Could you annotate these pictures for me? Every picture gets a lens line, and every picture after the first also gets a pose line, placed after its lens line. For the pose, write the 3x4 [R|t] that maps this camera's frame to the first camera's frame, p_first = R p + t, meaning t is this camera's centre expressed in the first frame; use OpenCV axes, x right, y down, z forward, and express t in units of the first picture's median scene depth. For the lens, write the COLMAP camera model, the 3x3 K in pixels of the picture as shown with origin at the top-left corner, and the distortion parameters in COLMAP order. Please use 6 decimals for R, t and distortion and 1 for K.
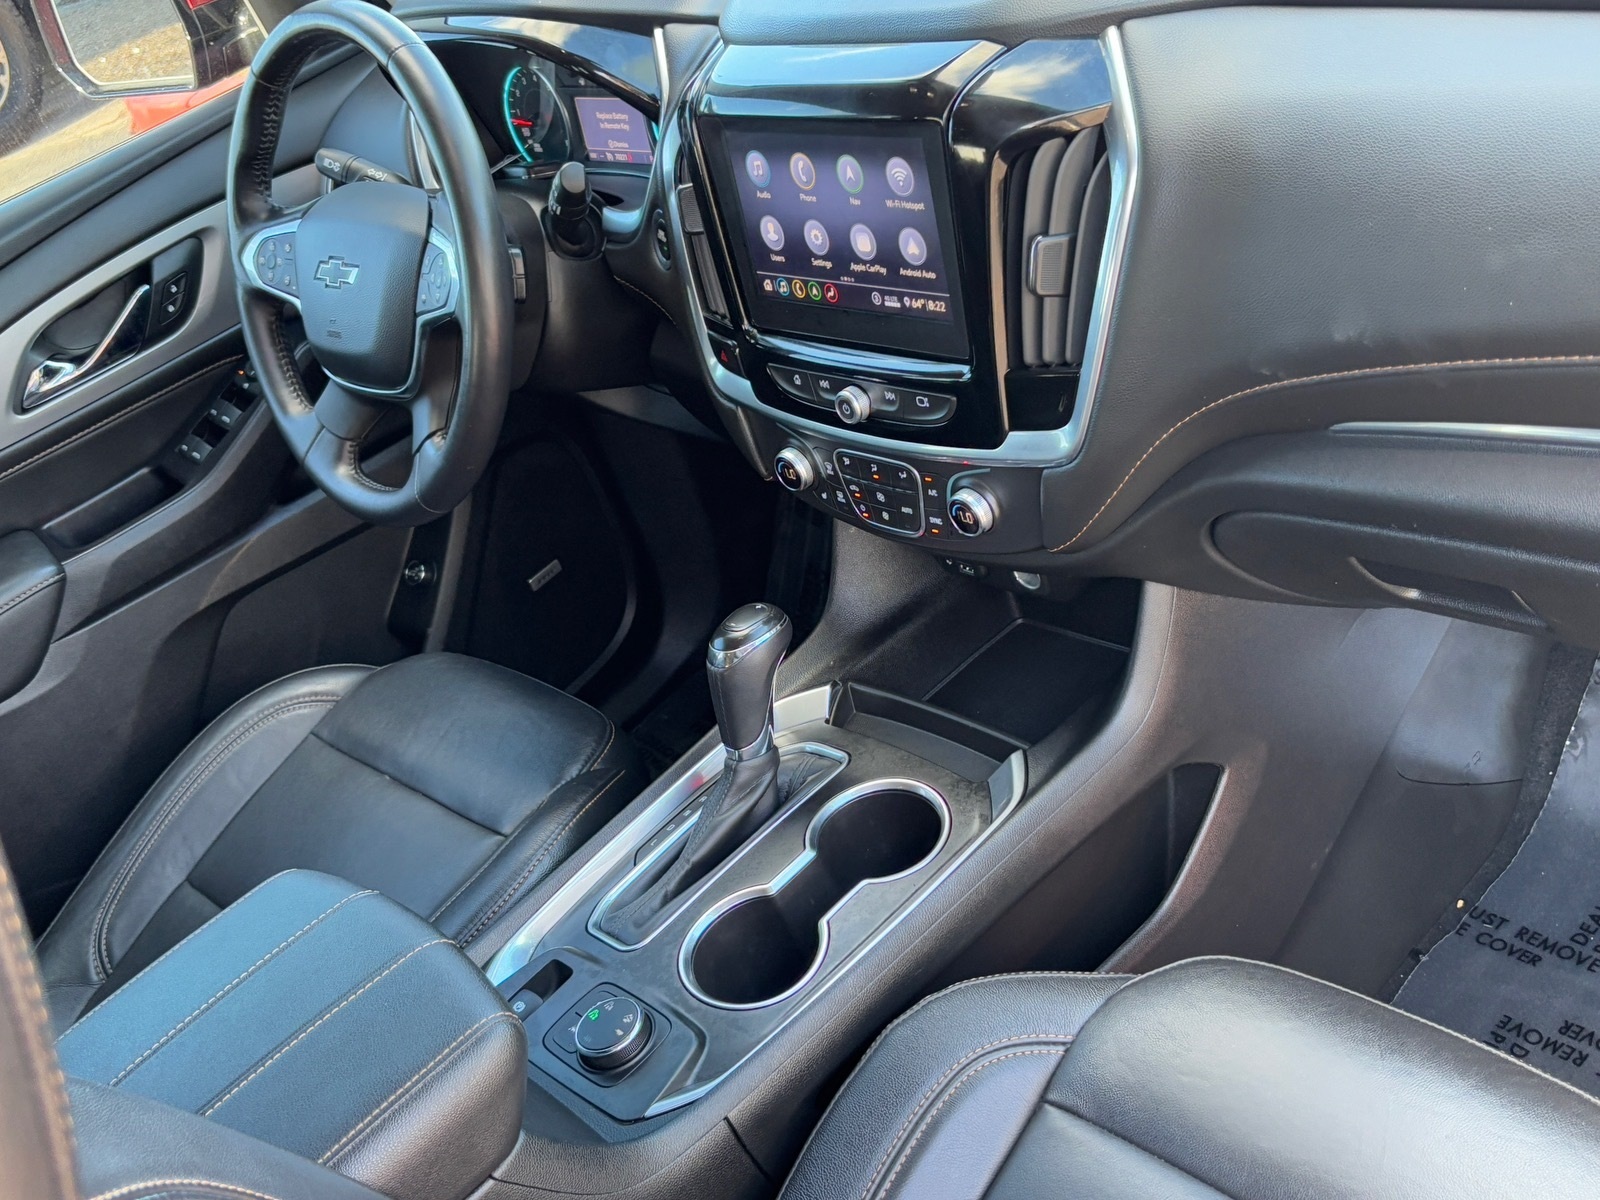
lens RADIAL K [[1763.3, 0, 820.7], [0, 1763.3, 600.9], [0, 0, 1]] dist [0.194980, -0.665653]
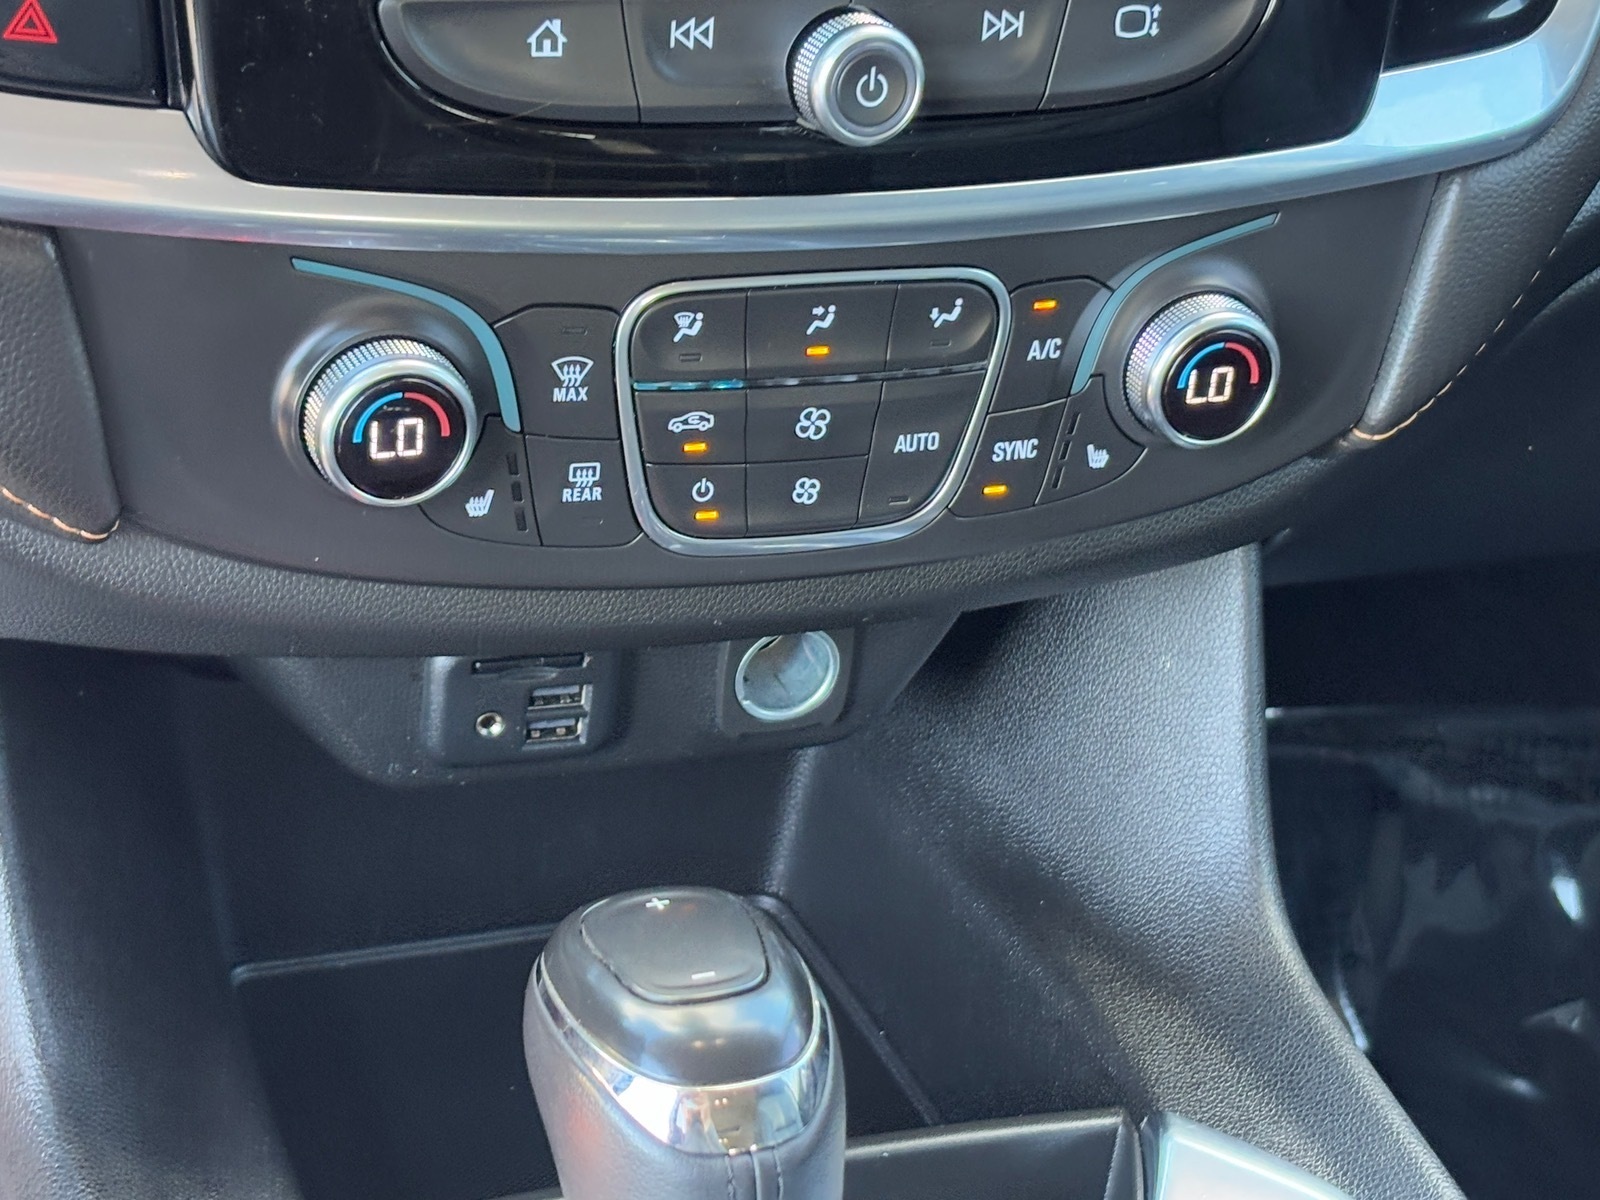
lens RADIAL K [[3185.0, 0, 776.6], [0, 3185.0, 539.5], [0, 0, 1]] dist [0.314111, -1.337524]
pose [[0.337221, -0.114301, 0.934461, -0.472517], [0.304169, 0.952594, 0.006753, -0.046352], [-0.890934, 0.281957, 0.356001, 0.829657]]
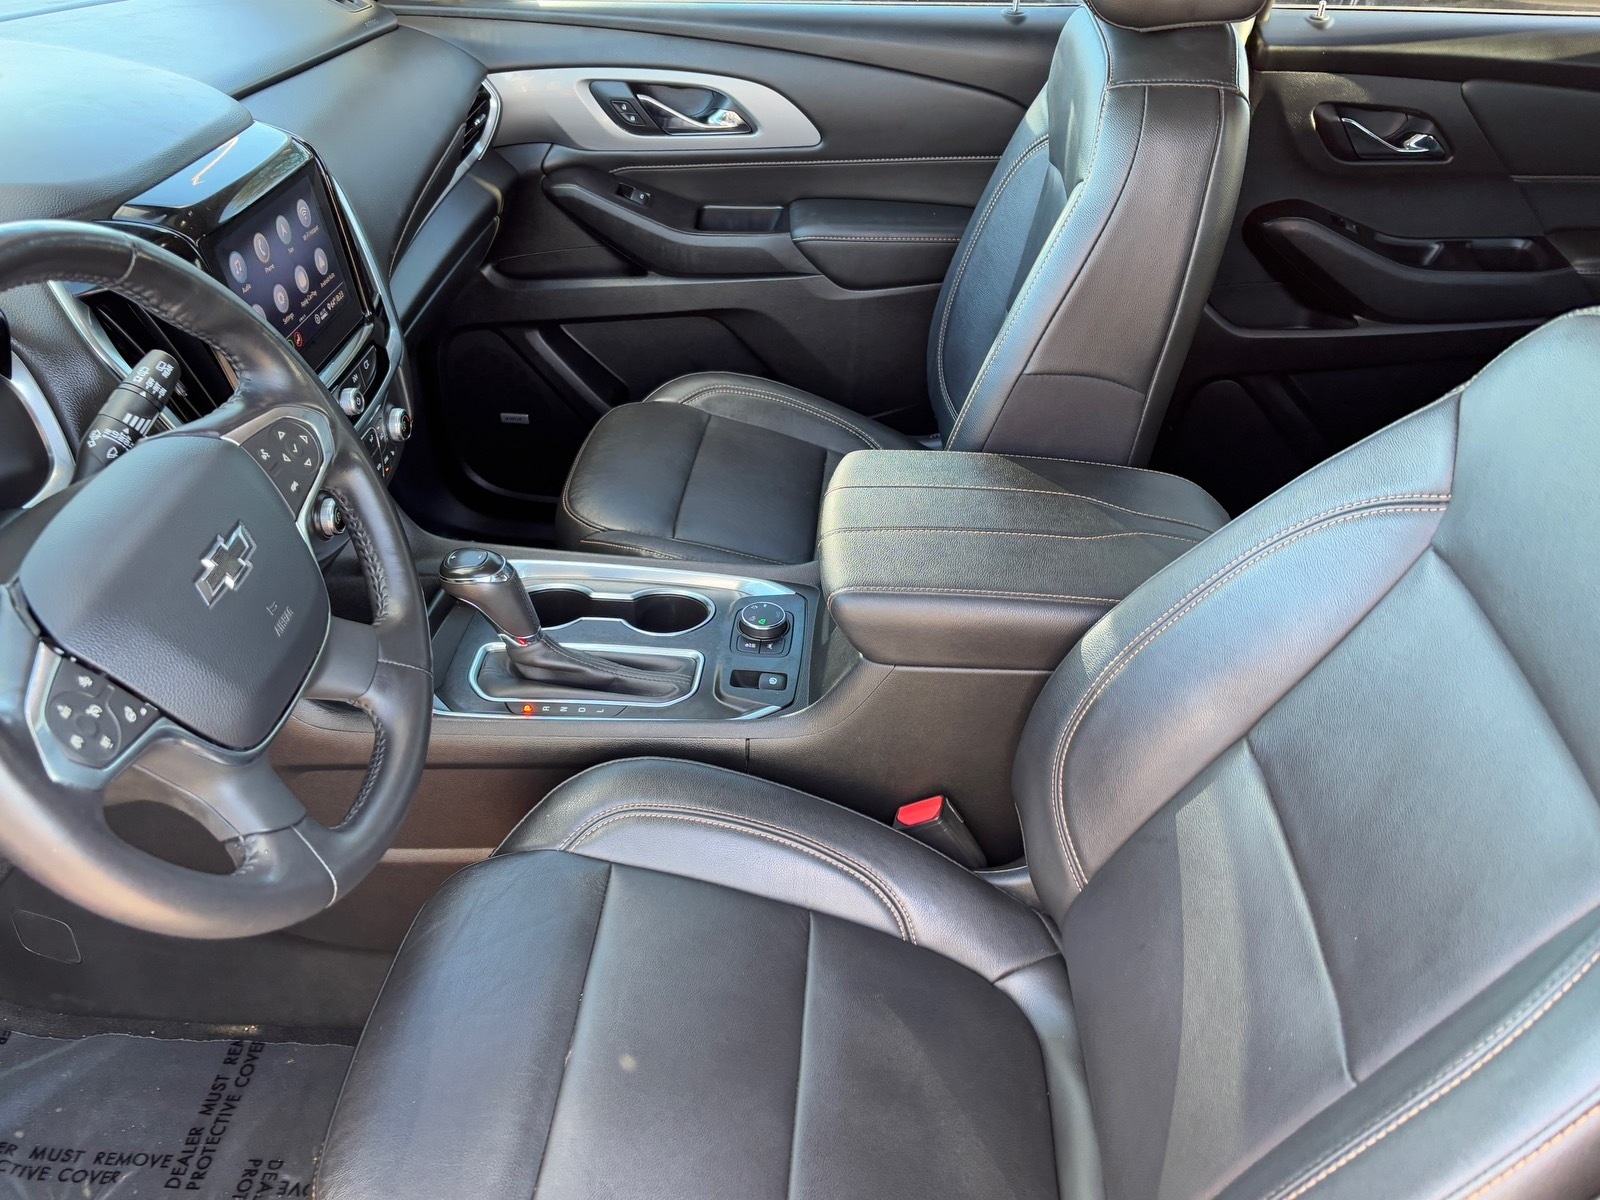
lens RADIAL K [[1310.9, 0, 801.5], [0, 1310.9, 605.6], [0, 0, 1]] dist [0.066184, -0.083595]
pose [[-0.633508, -0.150881, 0.758883, -0.958853], [0.574682, 0.564975, 0.592067, -0.412419], [-0.518082, 0.811195, -0.271208, 1.195403]]
